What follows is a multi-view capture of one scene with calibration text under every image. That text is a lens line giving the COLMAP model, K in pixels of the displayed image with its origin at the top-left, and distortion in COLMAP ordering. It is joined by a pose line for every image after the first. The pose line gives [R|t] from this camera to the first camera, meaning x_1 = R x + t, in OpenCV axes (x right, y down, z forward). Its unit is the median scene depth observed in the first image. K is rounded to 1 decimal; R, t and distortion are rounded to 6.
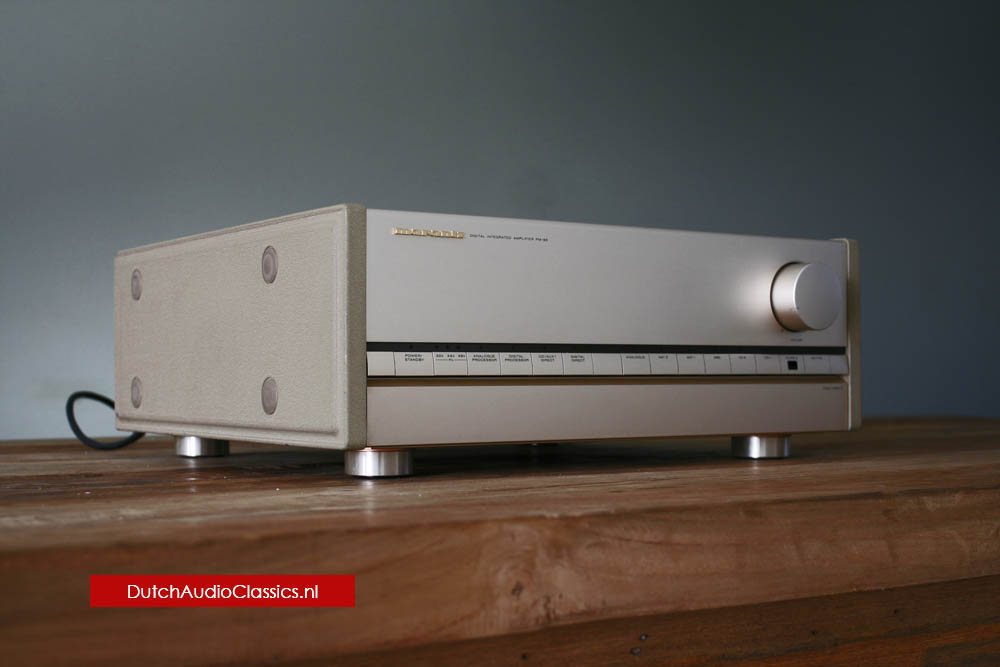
lens RADIAL K [[1467.6, 0, 500.0], [0, 1467.6, 333.5], [0, 0, 1]] dist [-0.017010, 0.013947]
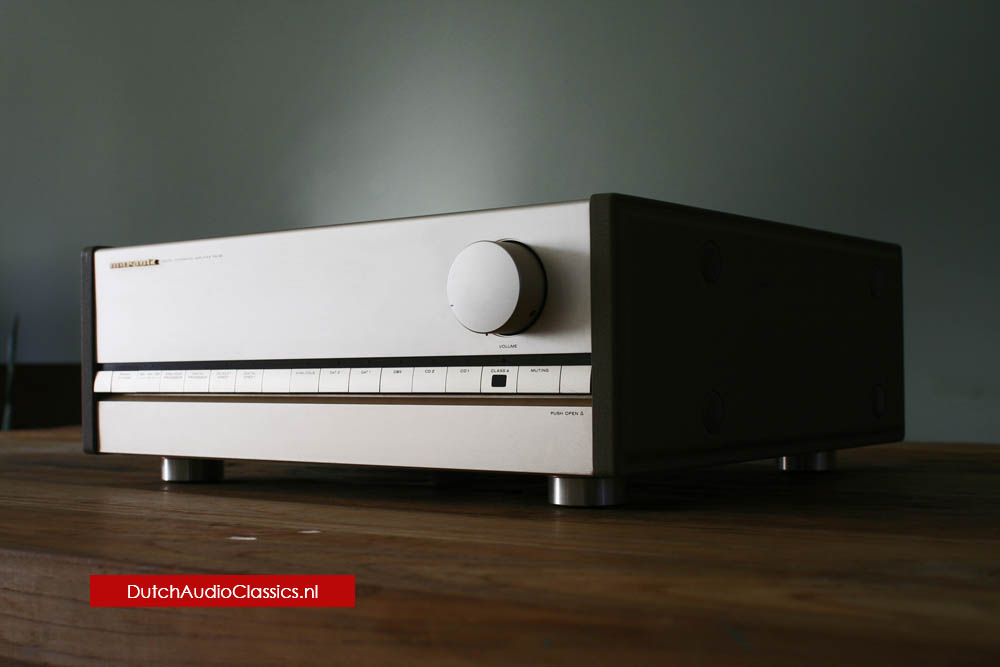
lens RADIAL K [[1358.7, 0, 500.0], [0, 1358.7, 333.5], [0, 0, 1]] dist [-0.001466, 0.014003]
pose [[0.319281, -0.022295, -0.947398, 0.984016], [0.039698, 0.999160, -0.010135, 0.005491], [0.946828, -0.034373, 0.319898, 0.905882]]
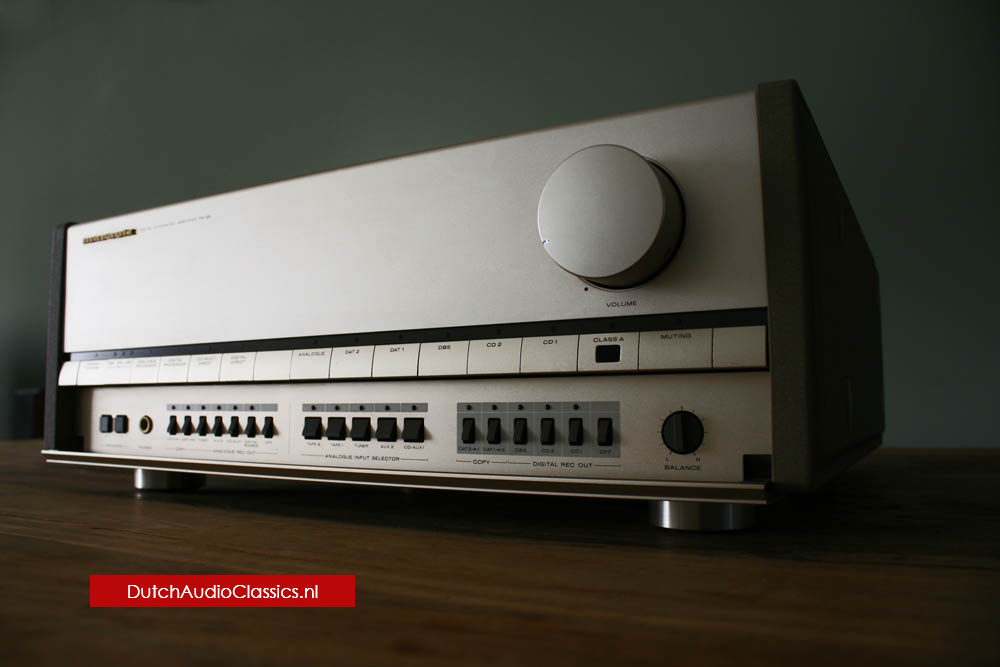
lens RADIAL K [[815.2, 0, 500.0], [0, 815.2, 333.5], [0, 0, 1]] dist [-0.183047, 0.164332]
pose [[0.447711, -0.080579, -0.890540, 0.505964], [0.030036, 0.996725, -0.075086, 0.040322], [0.893673, 0.006868, 0.448665, 0.971118]]
